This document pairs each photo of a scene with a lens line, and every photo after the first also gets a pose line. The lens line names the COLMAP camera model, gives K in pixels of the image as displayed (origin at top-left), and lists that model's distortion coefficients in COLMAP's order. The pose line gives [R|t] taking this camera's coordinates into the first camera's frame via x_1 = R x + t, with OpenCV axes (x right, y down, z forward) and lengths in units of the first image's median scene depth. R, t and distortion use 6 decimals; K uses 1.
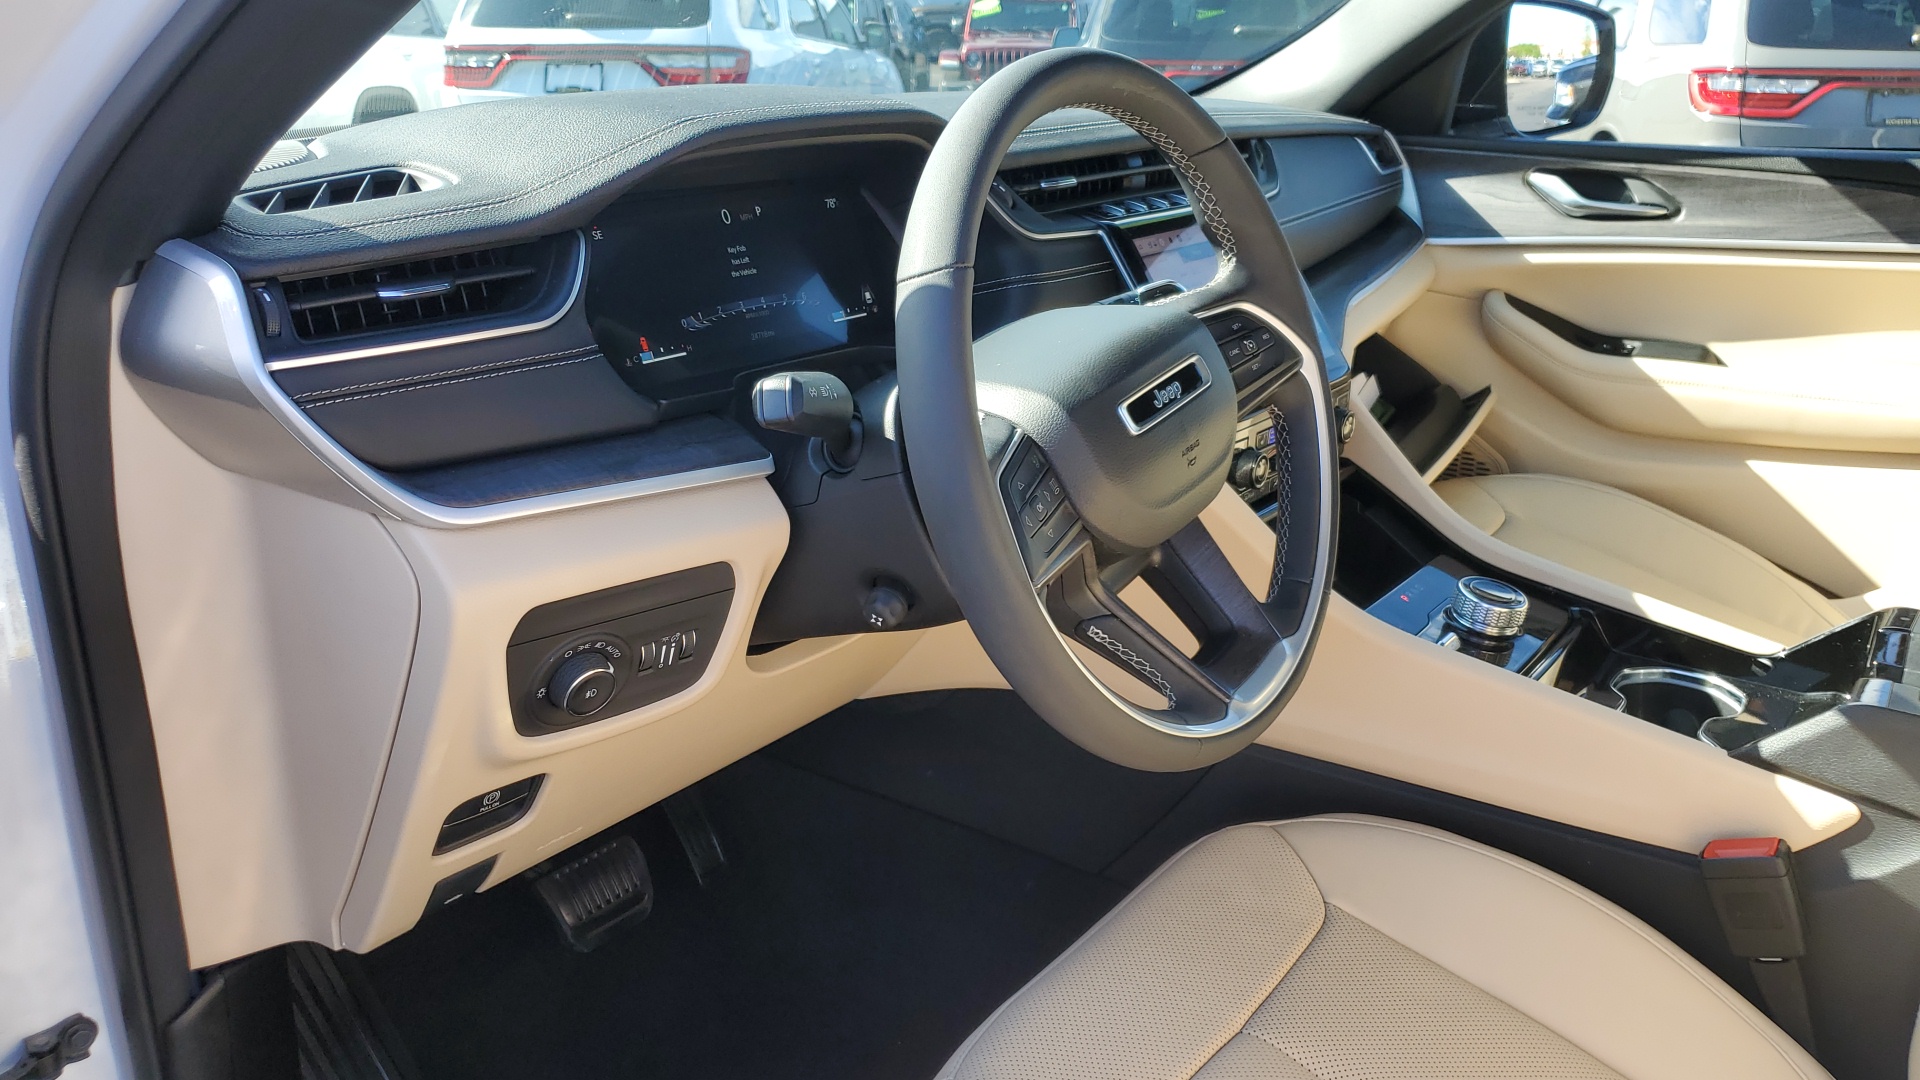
lens RADIAL K [[1494.0, 0, 999.2], [0, 1494.0, 506.9], [0, 0, 1]] dist [0.029181, -0.021601]
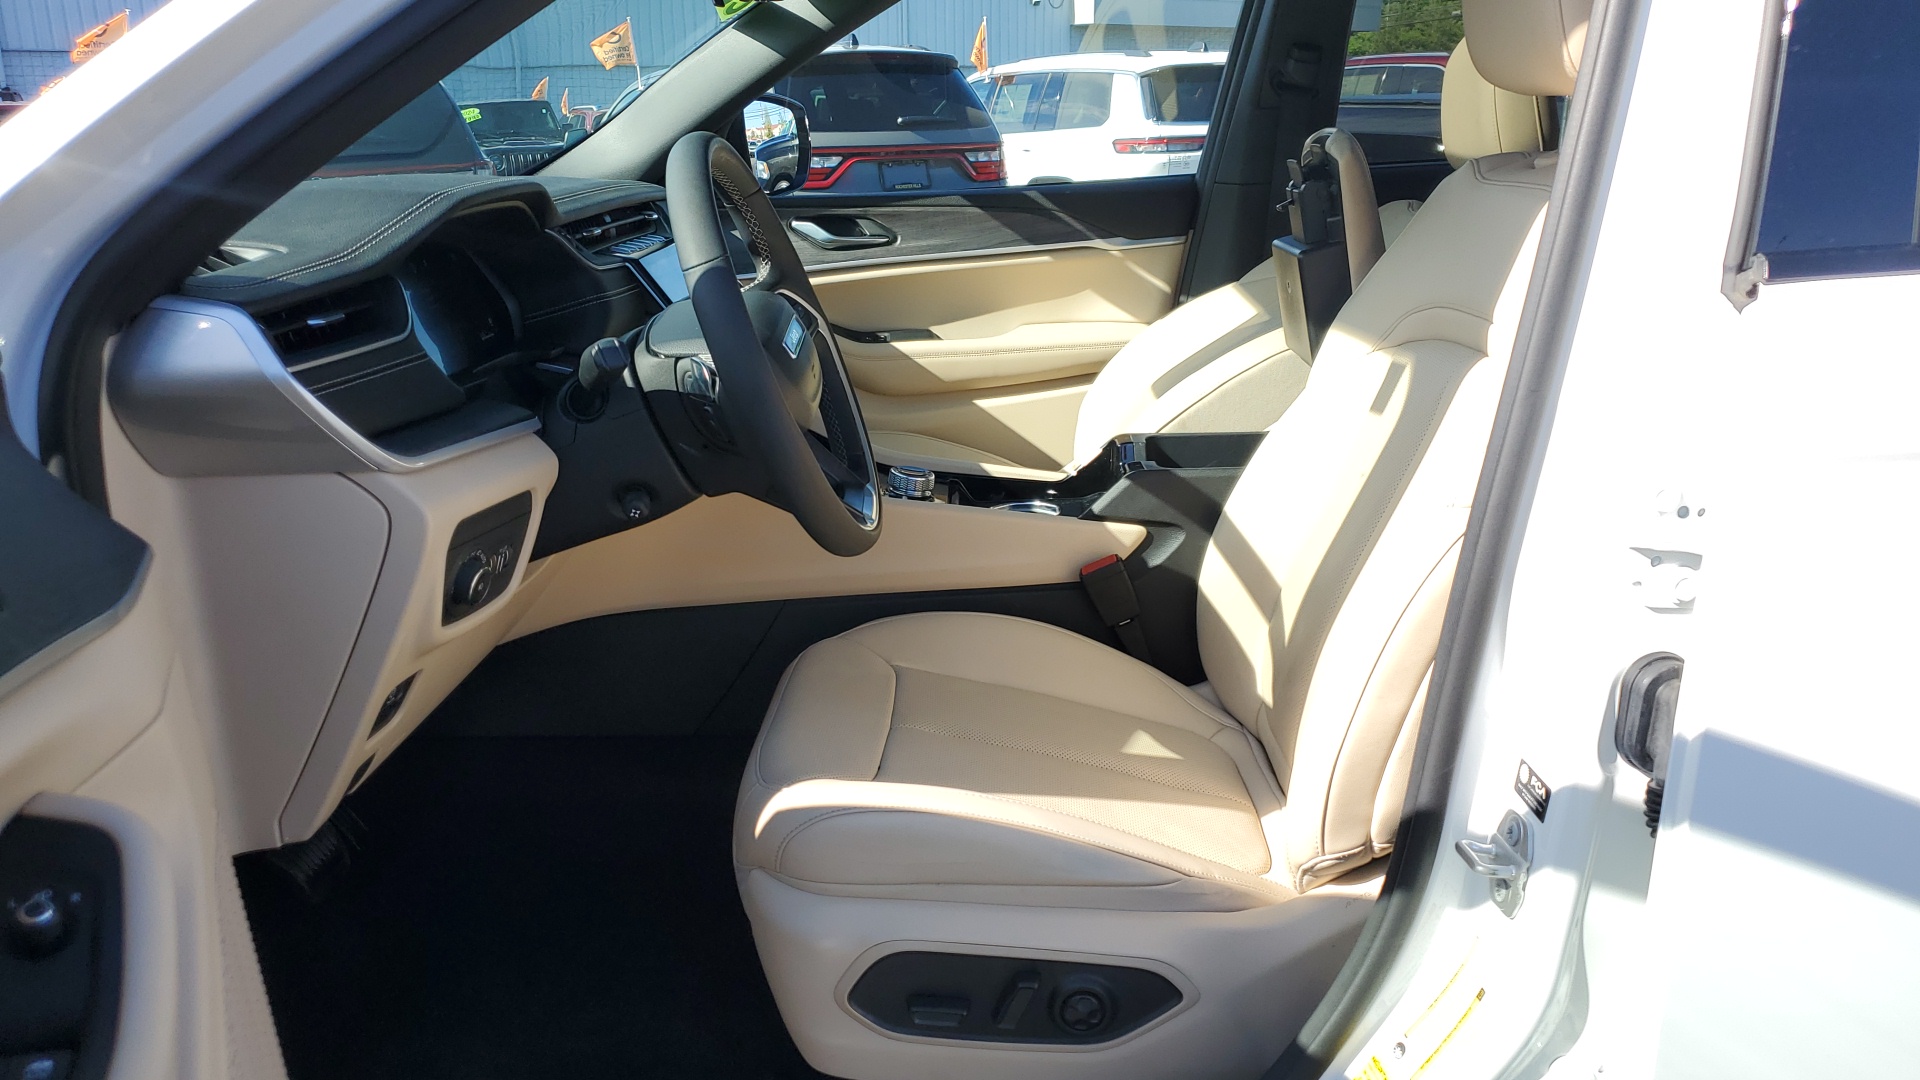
lens RADIAL K [[1494.0, 0, 972.0], [0, 1494.0, 547.4], [0, 0, 1]] dist [0.029181, -0.021601]
pose [[0.824443, -0.191422, 0.532589, -0.551996], [0.210260, 0.977305, 0.025781, 0.128130], [-0.525437, 0.090727, 0.845981, -0.404644]]
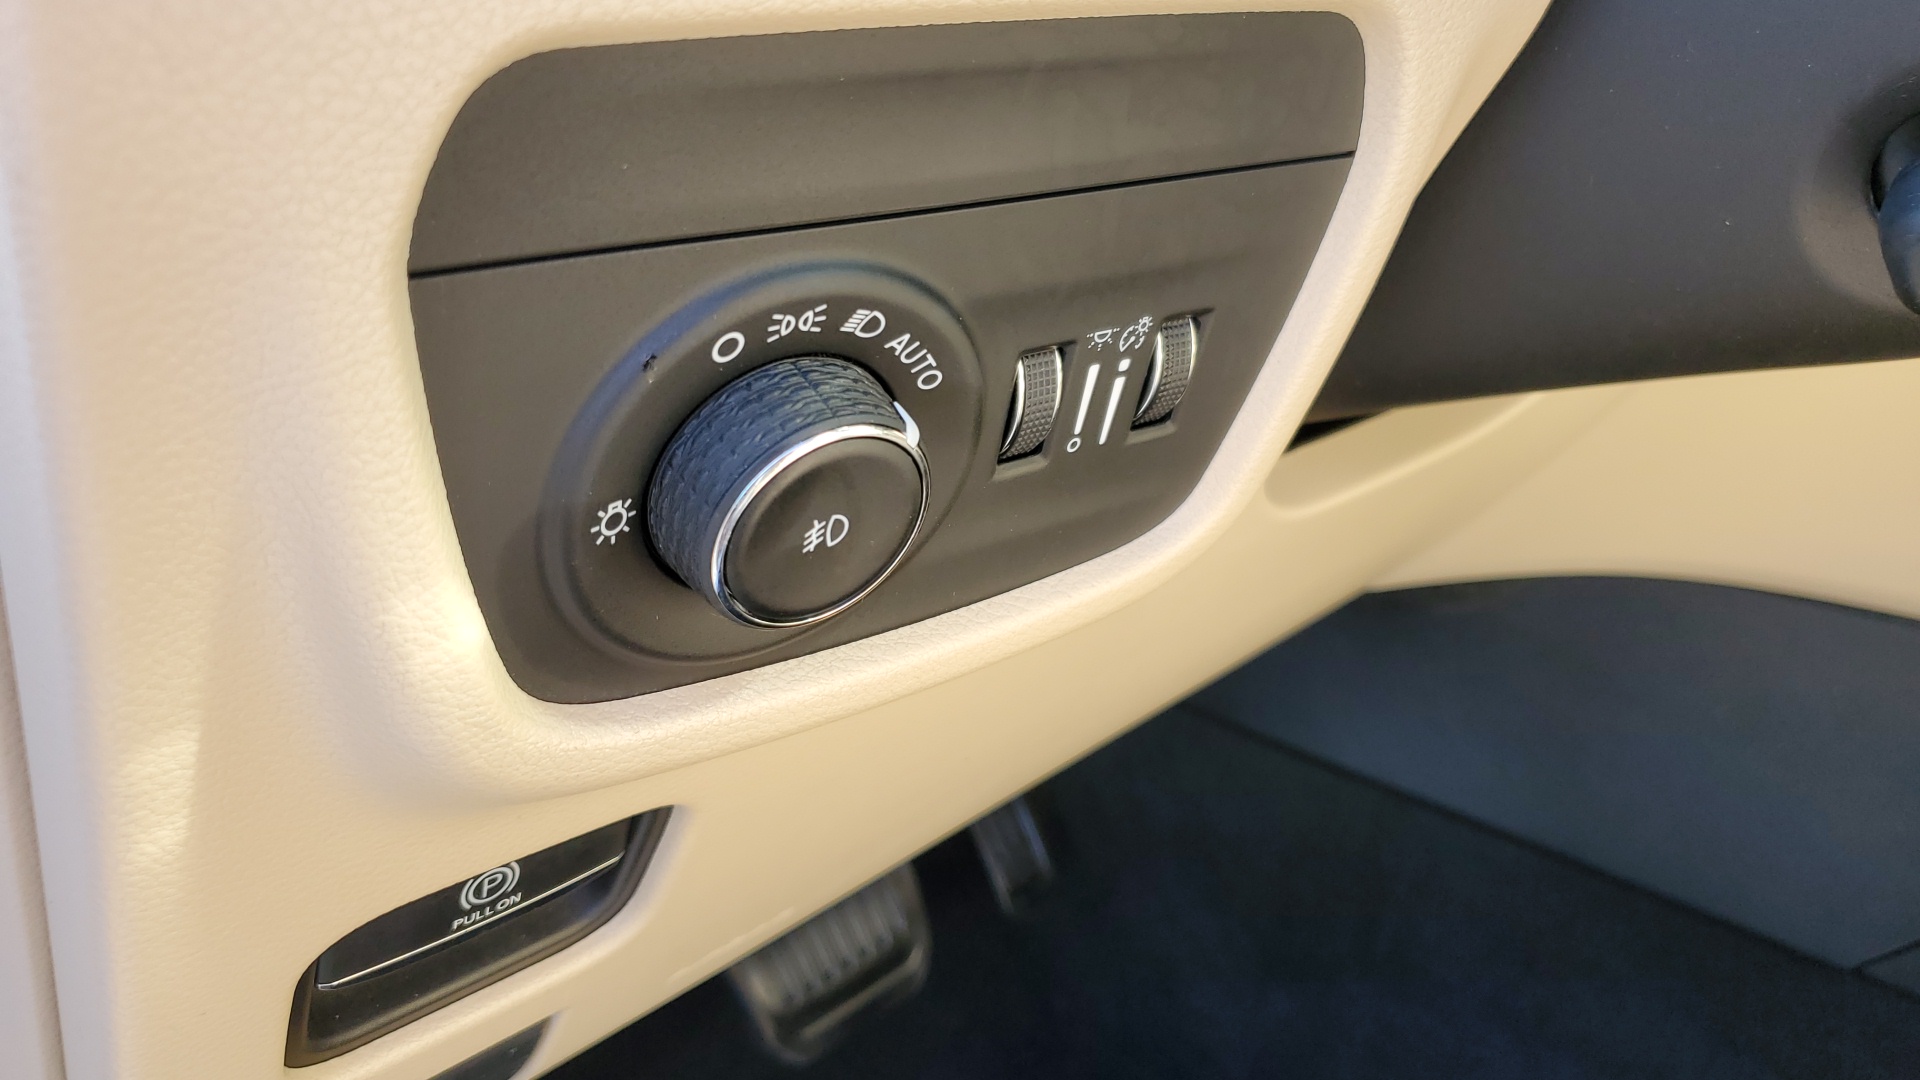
lens RADIAL K [[1494.0, 0, 958.8], [0, 1494.0, 539.9], [0, 0, 1]] dist [0.029181, -0.021601]
pose [[0.986125, 0.031199, -0.163046, -0.184746], [-0.014867, 0.994831, 0.100447, 0.087923], [0.165337, -0.096629, 0.981492, 0.669077]]
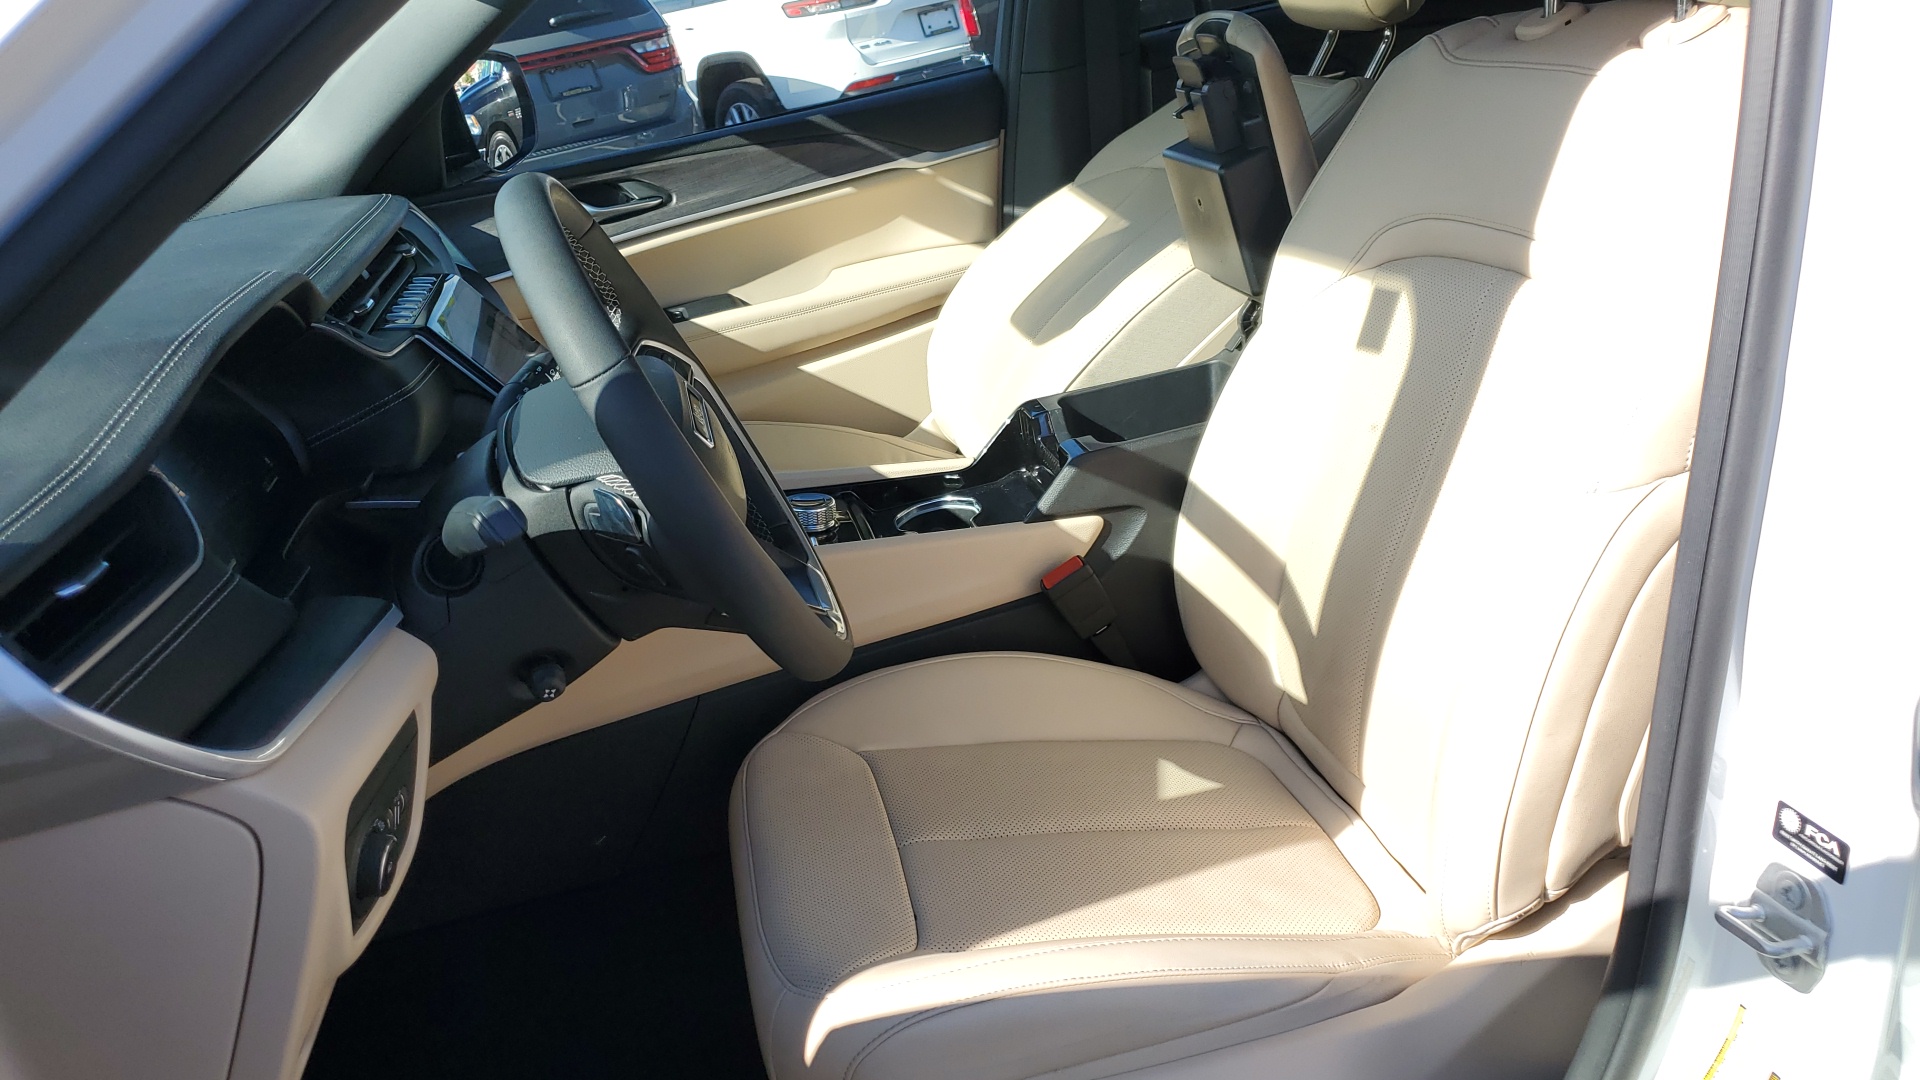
lens RADIAL K [[1494.0, 0, 966.6], [0, 1494.0, 532.3], [0, 0, 1]] dist [0.029181, -0.021601]
pose [[0.660634, -0.396620, 0.637381, -0.498513], [0.393054, 0.906109, 0.156446, -0.080047], [-0.639586, 0.147172, 0.754500, -0.073932]]
